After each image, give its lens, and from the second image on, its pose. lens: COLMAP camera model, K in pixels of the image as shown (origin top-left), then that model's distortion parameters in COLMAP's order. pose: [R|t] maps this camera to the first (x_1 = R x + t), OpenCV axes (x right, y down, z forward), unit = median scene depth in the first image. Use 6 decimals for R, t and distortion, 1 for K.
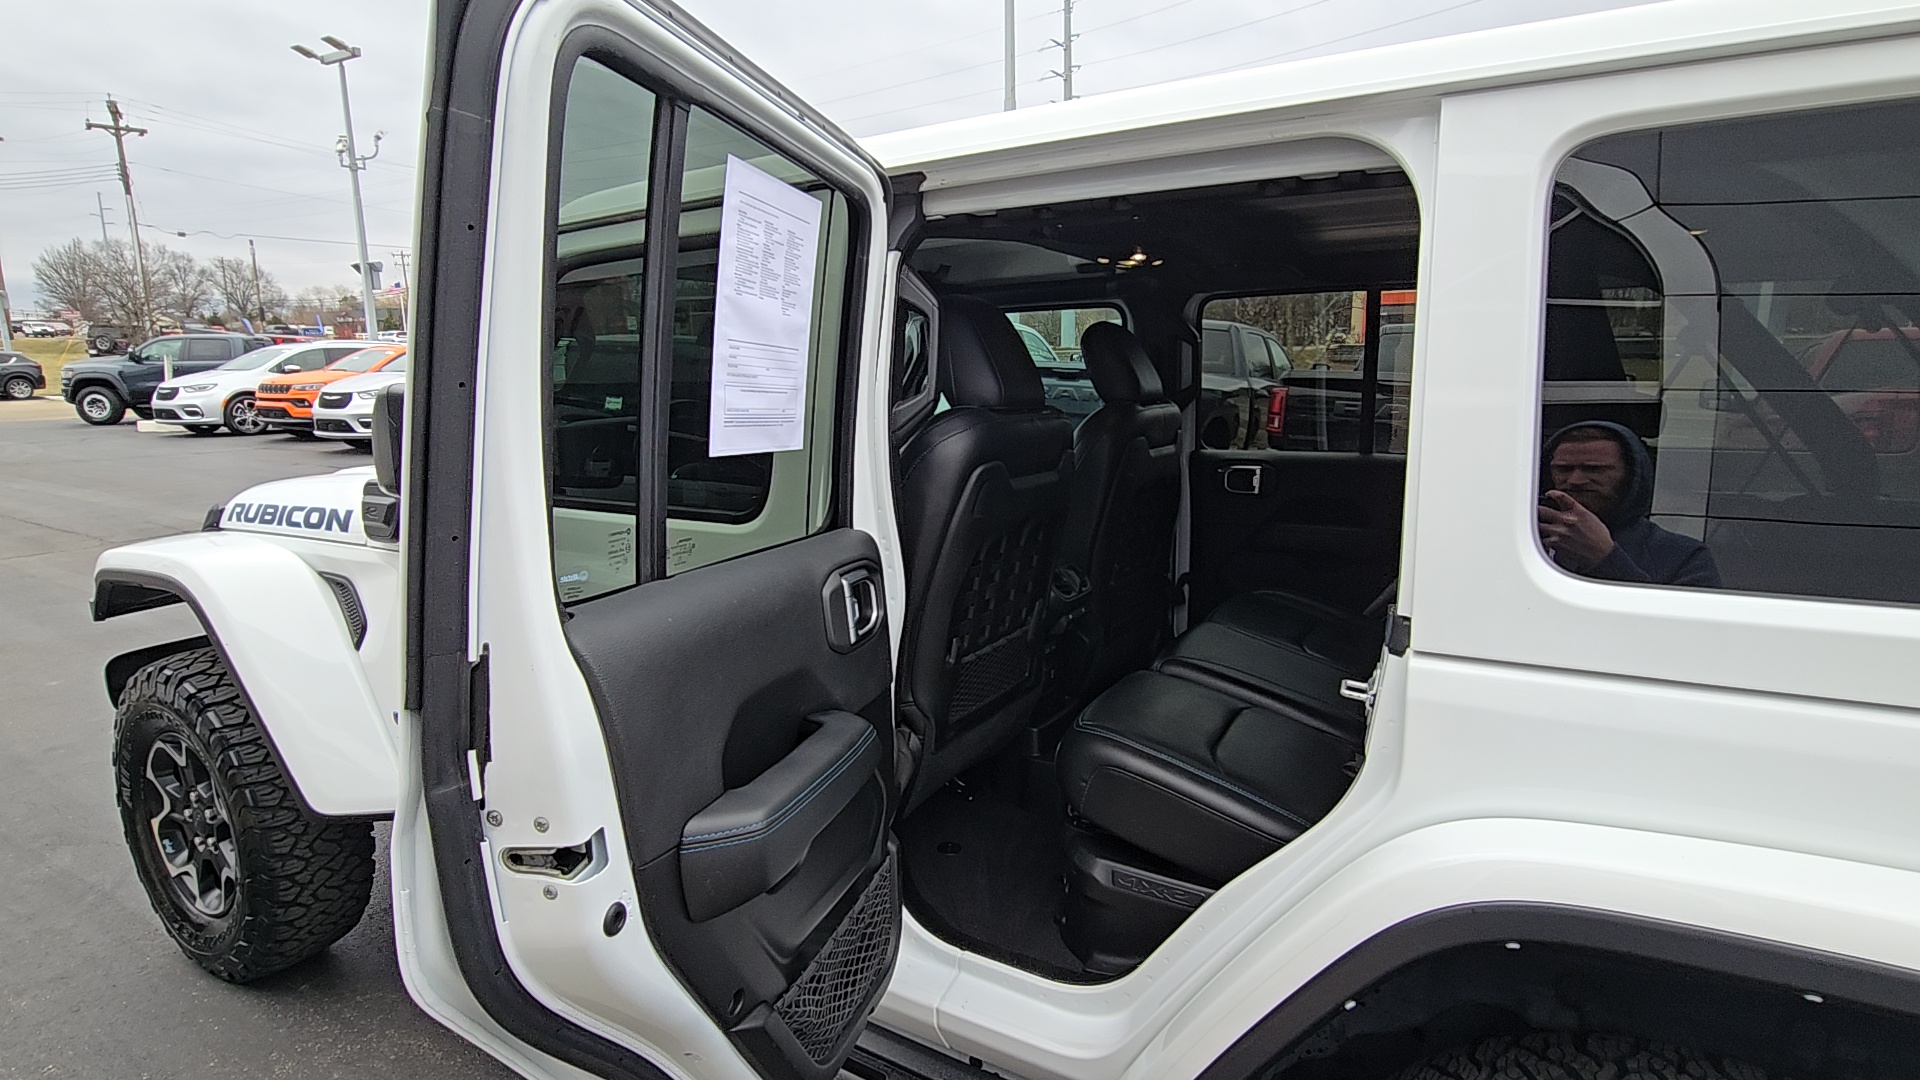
lens RADIAL K [[971.7, 0, 954.4], [0, 971.7, 548.2], [0, 0, 1]] dist [-0.000855, 0.000160]
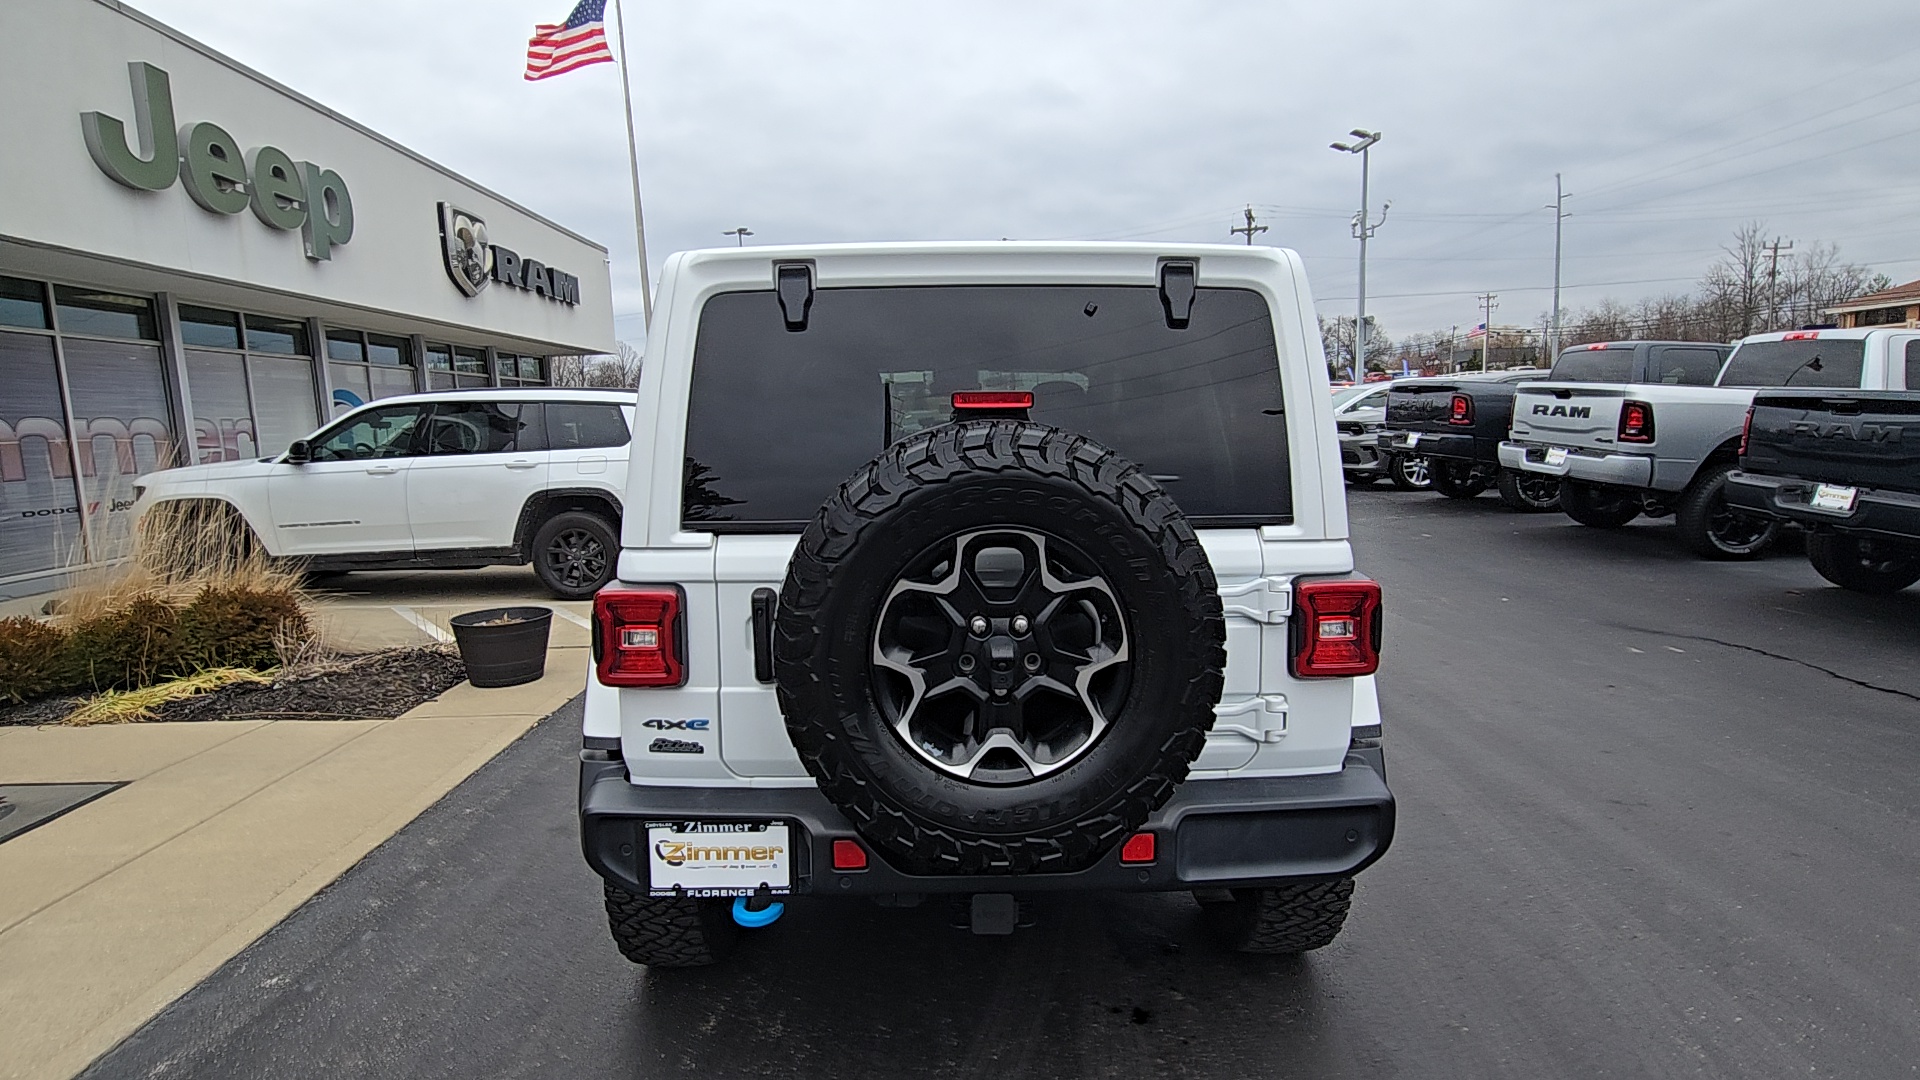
lens RADIAL K [[970.6, 0, 948.6], [0, 970.6, 548.4], [0, 0, 1]] dist [0.002586, -0.000967]
pose [[0.522605, 0.105437, -0.846030, 0.162917], [-0.137705, 0.989733, 0.038284, 0.000211], [0.841381, 0.096495, 0.531759, 0.003179]]
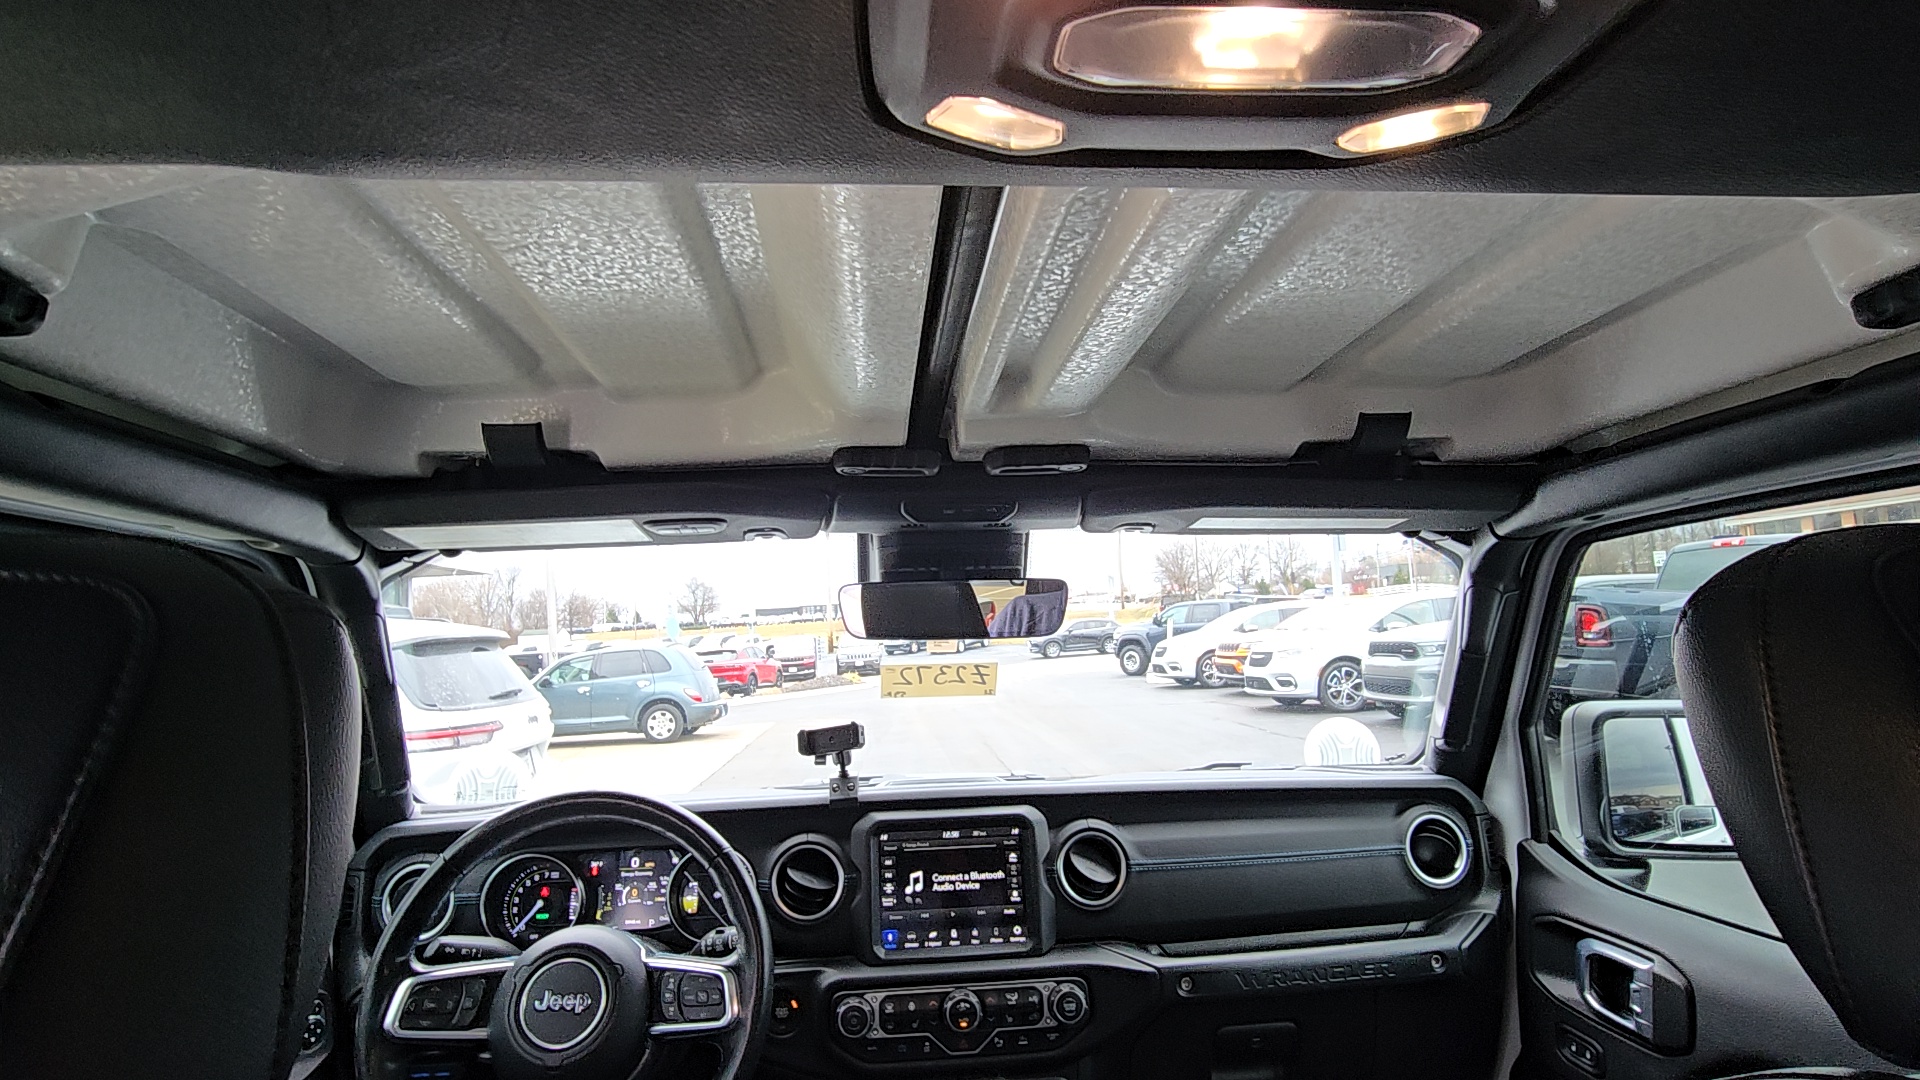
lens RADIAL K [[973.7, 0, 953.4], [0, 973.7, 546.4], [0, 0, 1]] dist [0.001550, -0.001530]
pose [[0.577896, -0.093521, -0.810734, 0.022423], [-0.114686, 0.974248, -0.194132, -0.019453], [0.808012, 0.205168, 0.552289, 0.086277]]
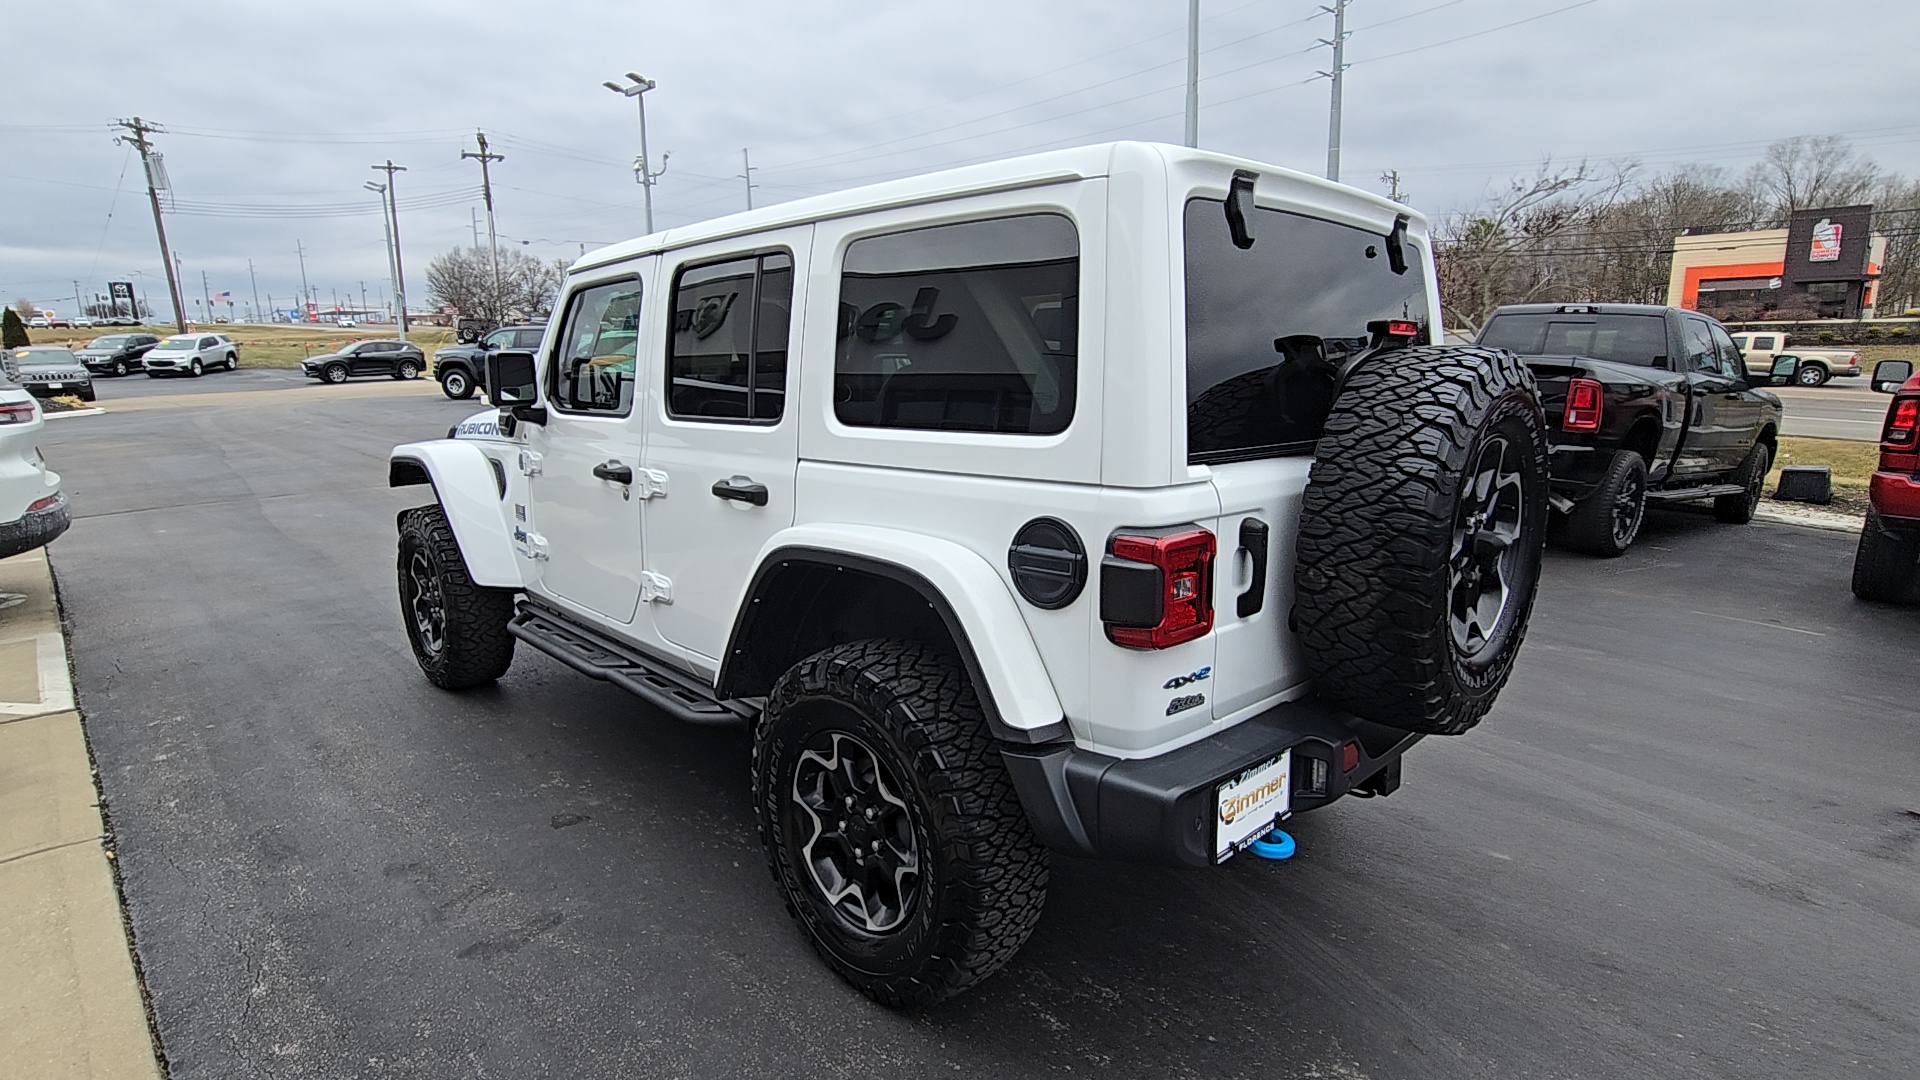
lens RADIAL K [[971.7, 0, 954.4], [0, 971.7, 548.2], [0, 0, 1]] dist [-0.000855, 0.000160]
pose [[0.966533, 0.048139, -0.251983, 0.069357], [-0.044610, 0.998810, 0.019704, 0.012534], [0.252632, -0.007803, 0.967531, -0.056901]]
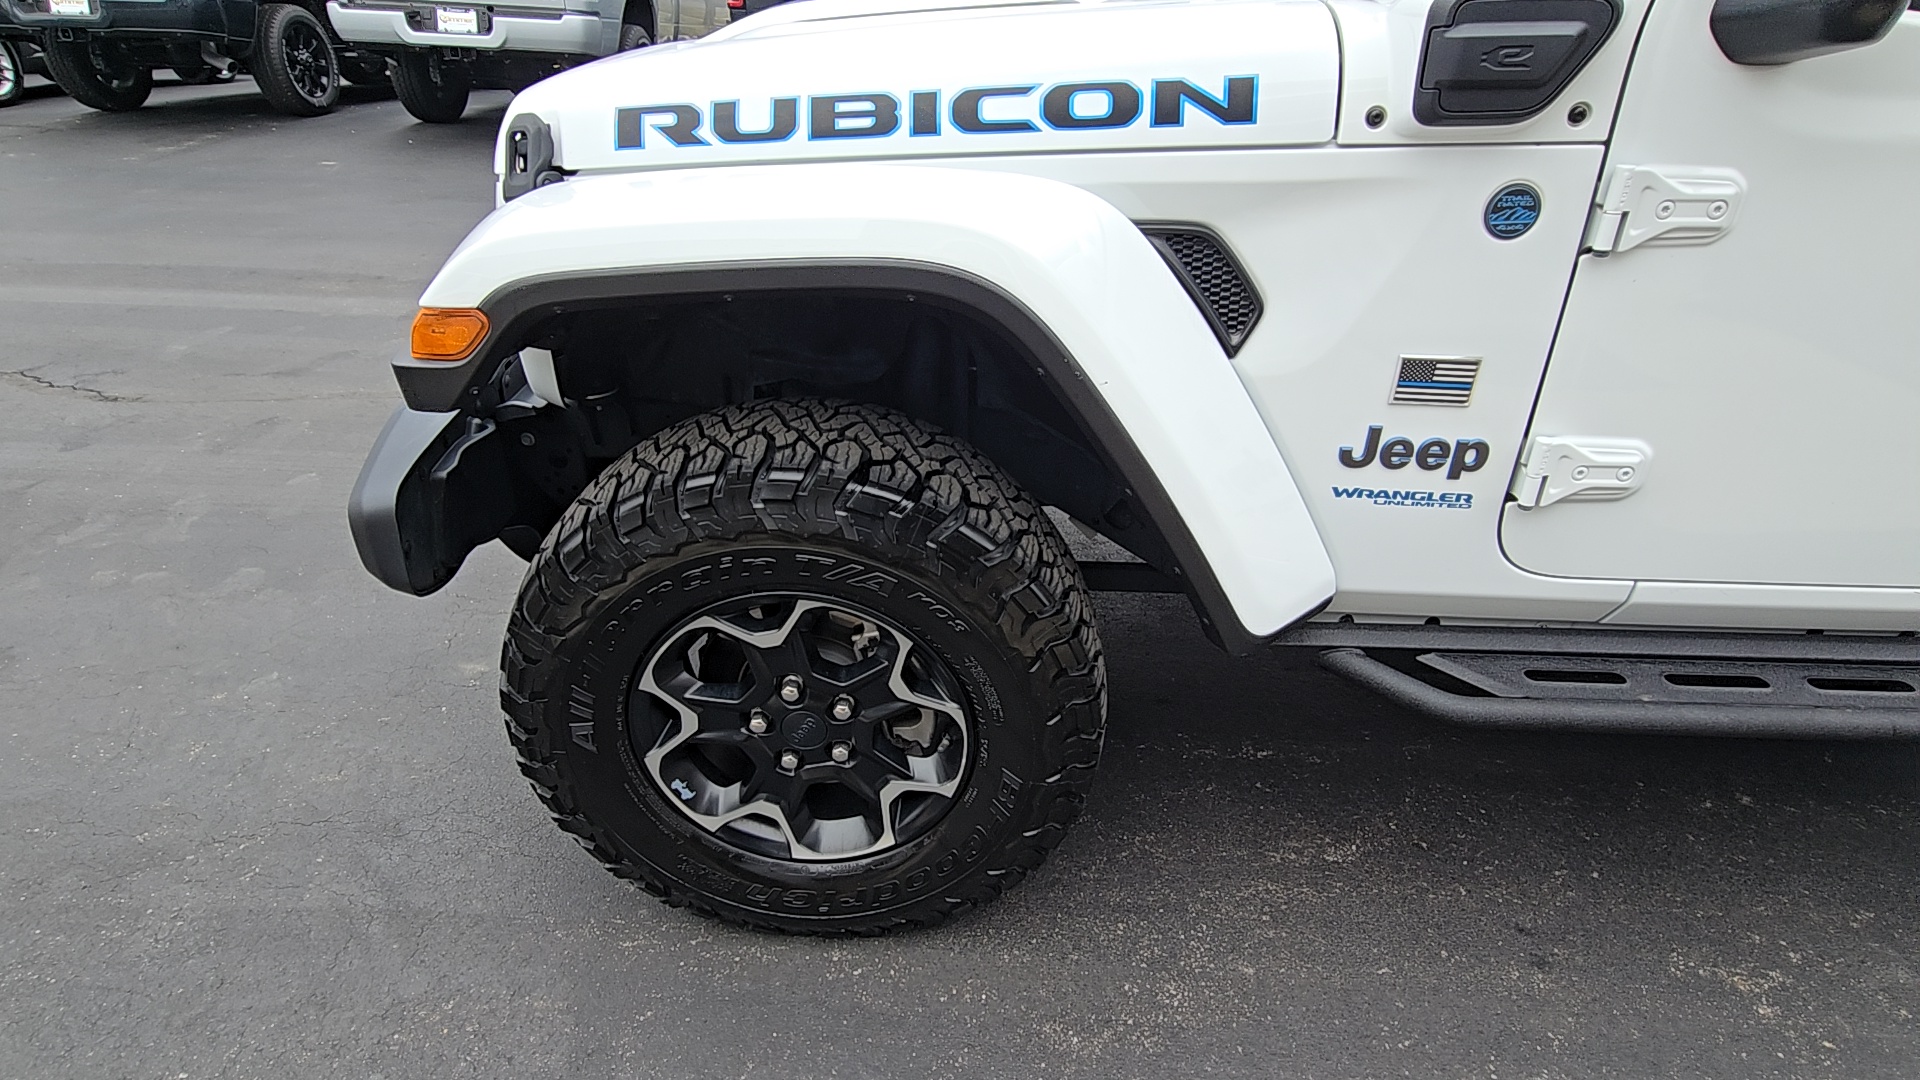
lens RADIAL K [[977.0, 0, 953.8], [0, 977.0, 538.0], [0, 0, 1]] dist [0.003518, 0.000328]
pose [[0.878055, -0.233426, 0.417770, -0.104330], [0.083968, 0.934578, 0.345707, -0.000377], [-0.471136, -0.268470, 0.840211, 0.060049]]
